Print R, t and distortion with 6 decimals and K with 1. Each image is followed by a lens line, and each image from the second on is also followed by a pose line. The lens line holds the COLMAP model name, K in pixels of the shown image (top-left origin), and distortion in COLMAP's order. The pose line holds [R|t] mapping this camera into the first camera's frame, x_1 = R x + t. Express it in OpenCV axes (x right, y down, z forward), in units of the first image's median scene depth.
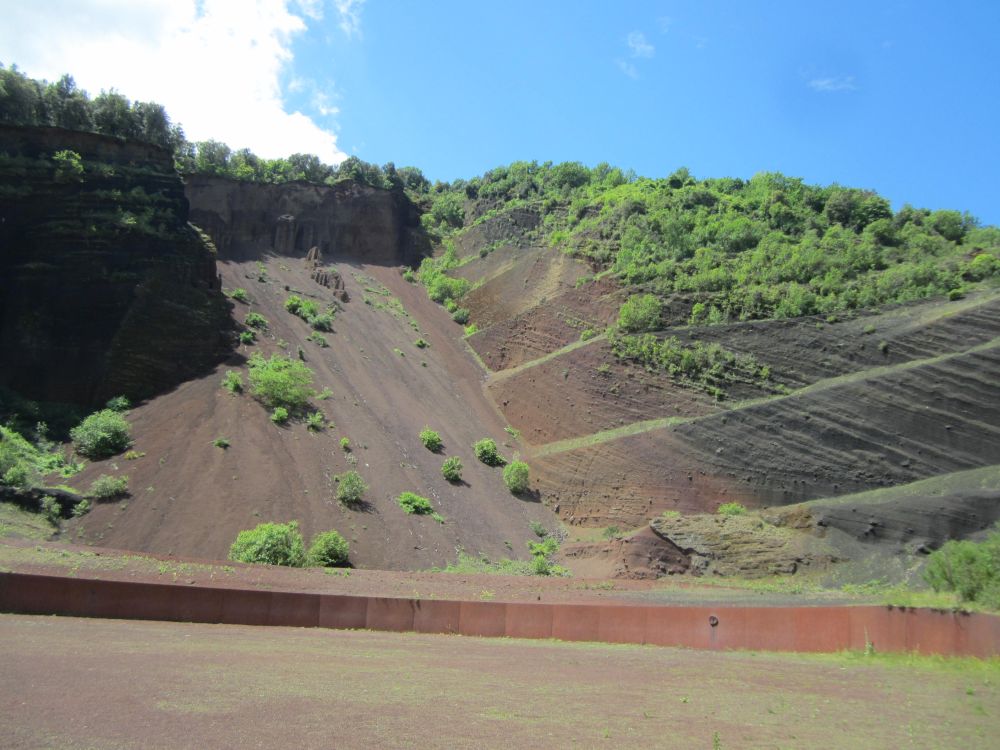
lens RADIAL K [[819.1, 0, 503.2], [0, 819.1, 374.0], [0, 0, 1]] dist [-0.055764, 0.014575]
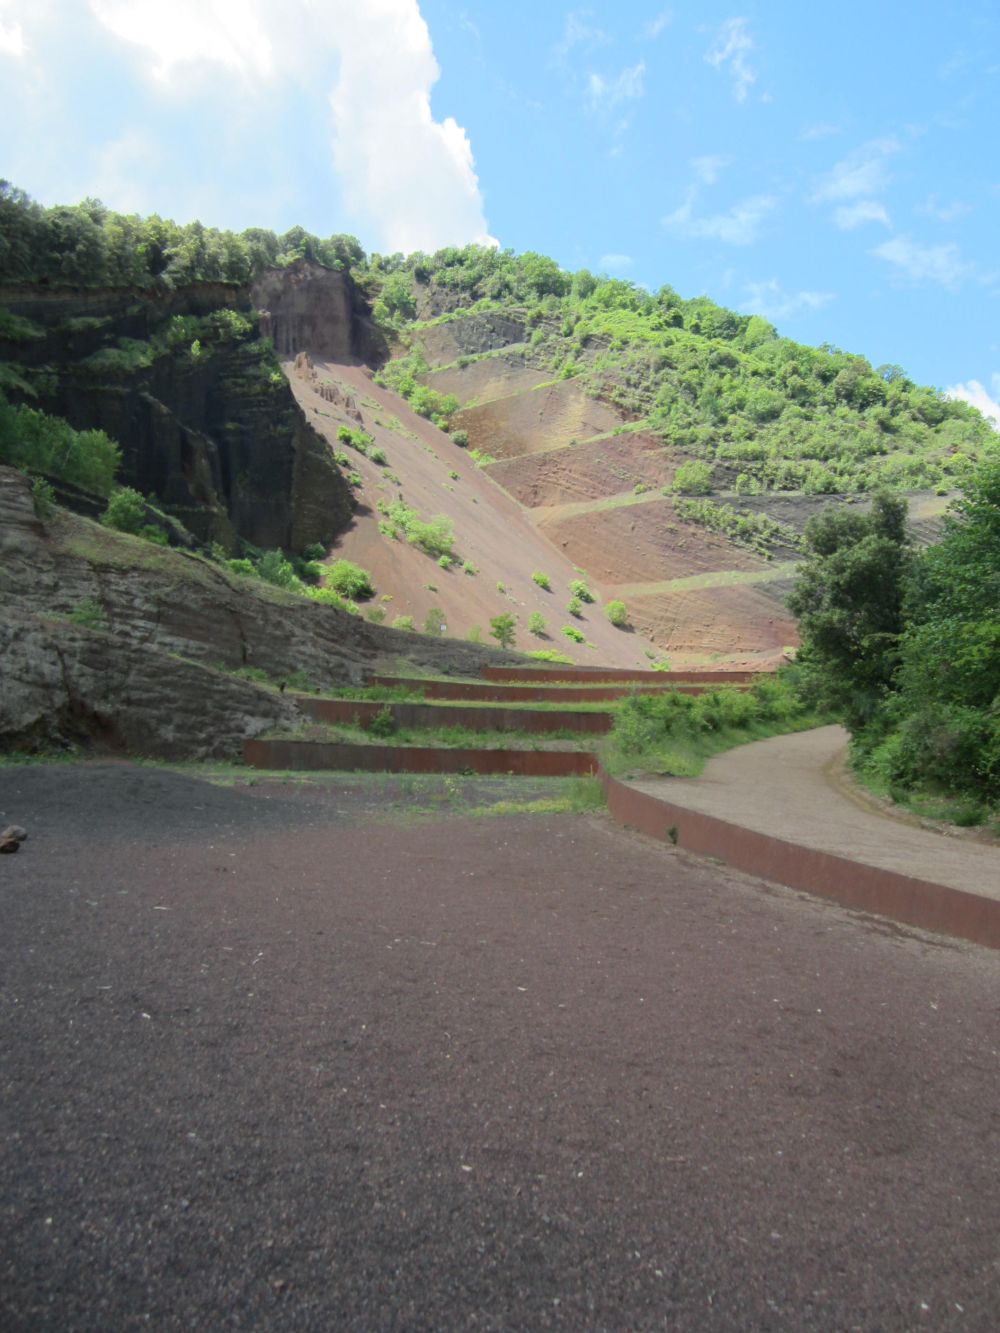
lens RADIAL K [[1091.9, 0, 501.0], [0, 1091.9, 670.4], [0, 0, 1]] dist [-0.055764, 0.014575]
pose [[0.977798, 0.008688, 0.209372, -0.453169], [-0.052973, 0.976938, 0.206850, -0.115890], [-0.202746, -0.213348, 0.955707, -0.550831]]
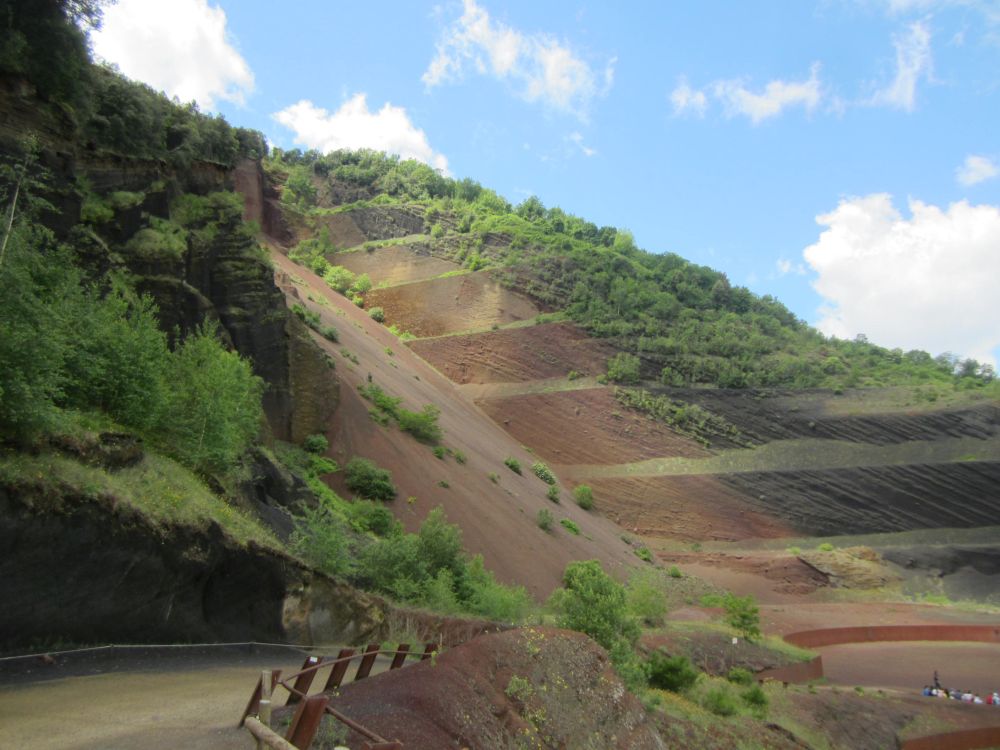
lens RADIAL K [[819.1, 0, 503.2], [0, 819.1, 374.0], [0, 0, 1]] dist [-0.055764, 0.014575]
pose [[0.890741, 0.063648, 0.450032, -0.647893], [-0.107597, 0.991530, 0.072733, -0.146482], [-0.441591, -0.113209, 0.890046, -0.138506]]
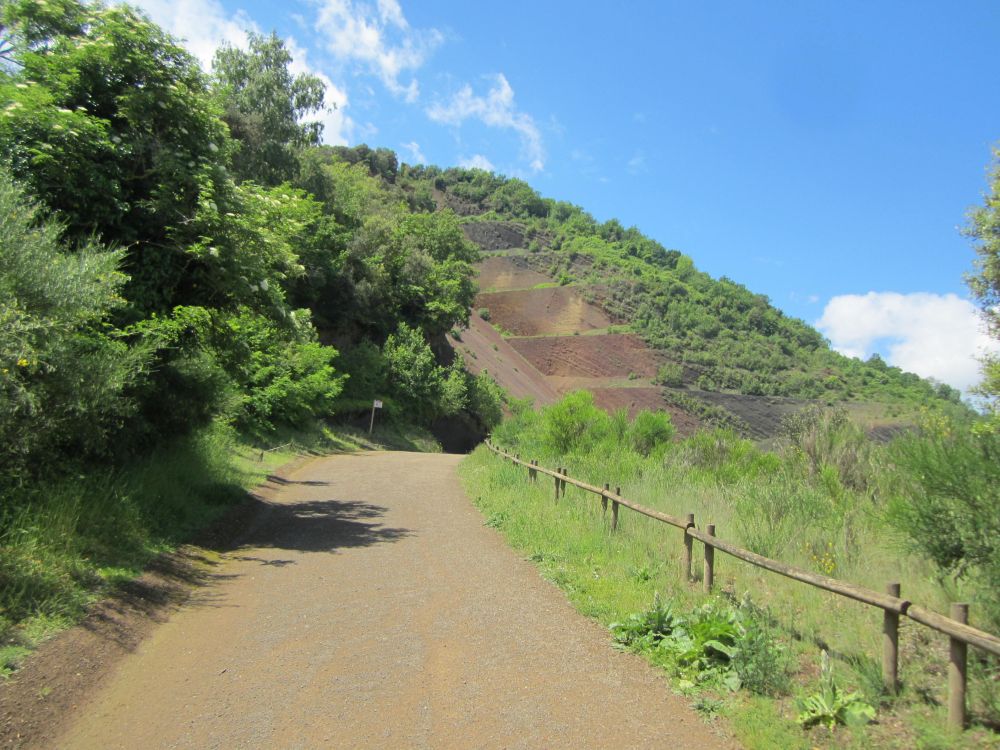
lens RADIAL K [[819.1, 0, 503.2], [0, 819.1, 374.0], [0, 0, 1]] dist [-0.055764, 0.014575]
pose [[0.921129, 0.110820, 0.373148, -0.890877], [-0.166904, 0.978469, 0.121416, -0.240808], [-0.351658, -0.174120, 0.919793, -0.577675]]
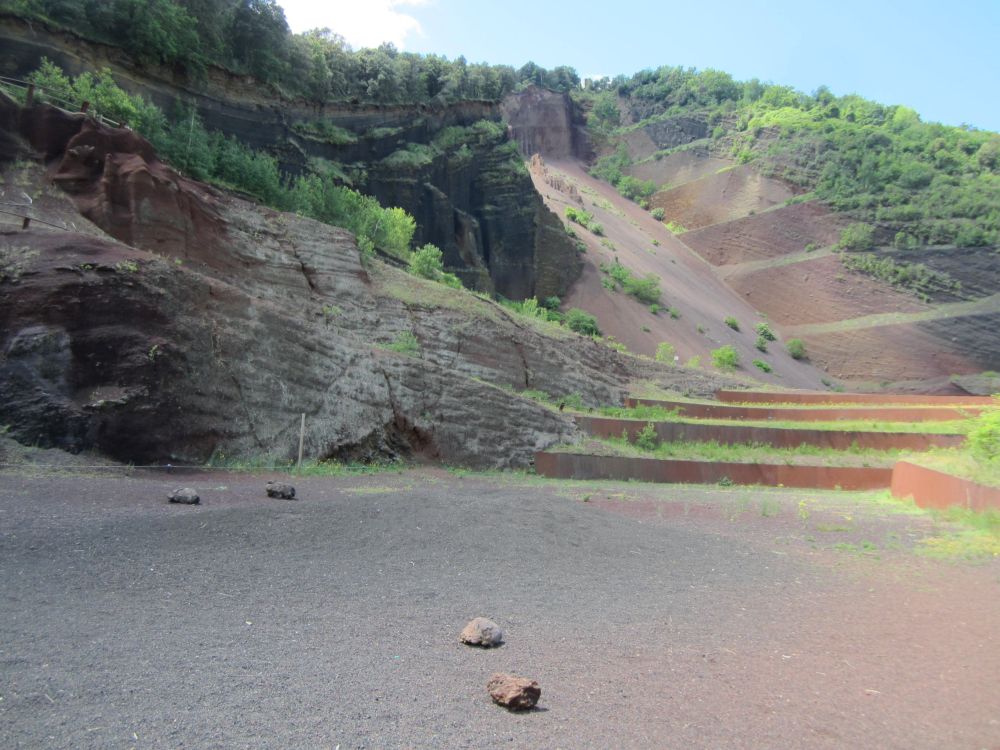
lens RADIAL K [[819.1, 0, 503.2], [0, 819.1, 374.0], [0, 0, 1]] dist [-0.055764, 0.014575]
pose [[0.999945, 0.010181, 0.002506, -0.478703], [-0.010469, 0.982357, 0.186725, -0.098776], [-0.000561, -0.186741, 0.982409, -0.483009]]
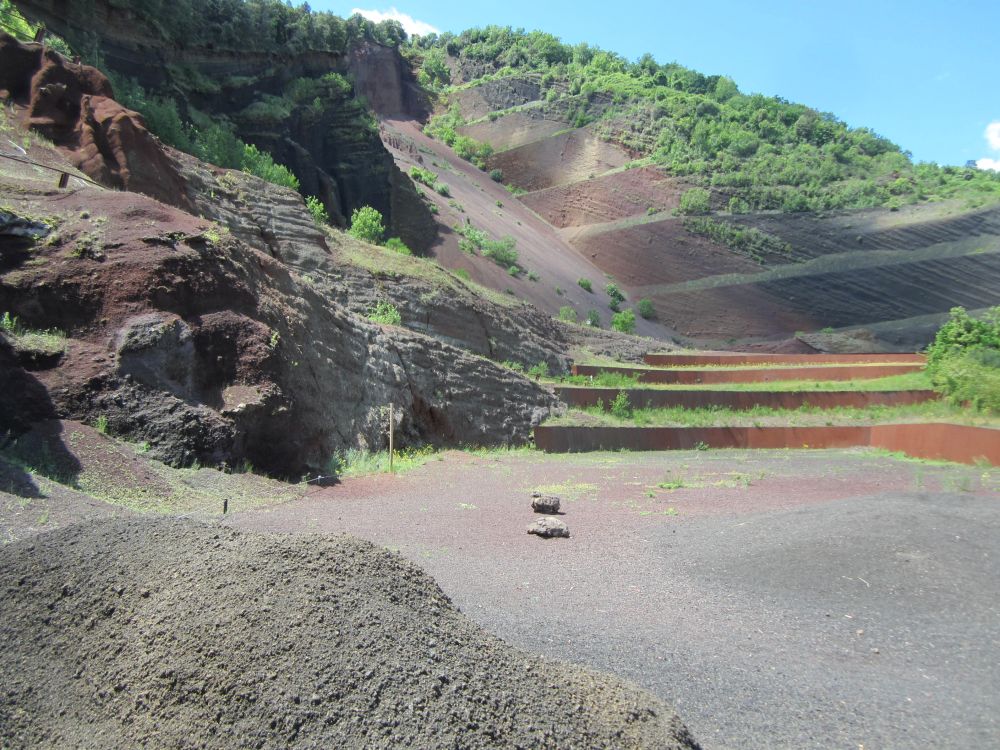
lens RADIAL K [[819.1, 0, 503.2], [0, 819.1, 374.0], [0, 0, 1]] dist [-0.055764, 0.014575]
pose [[0.972423, -0.022930, 0.232095, -0.561044], [-0.031662, 0.972962, 0.228783, -0.098935], [-0.231066, -0.229822, 0.945405, -0.454336]]
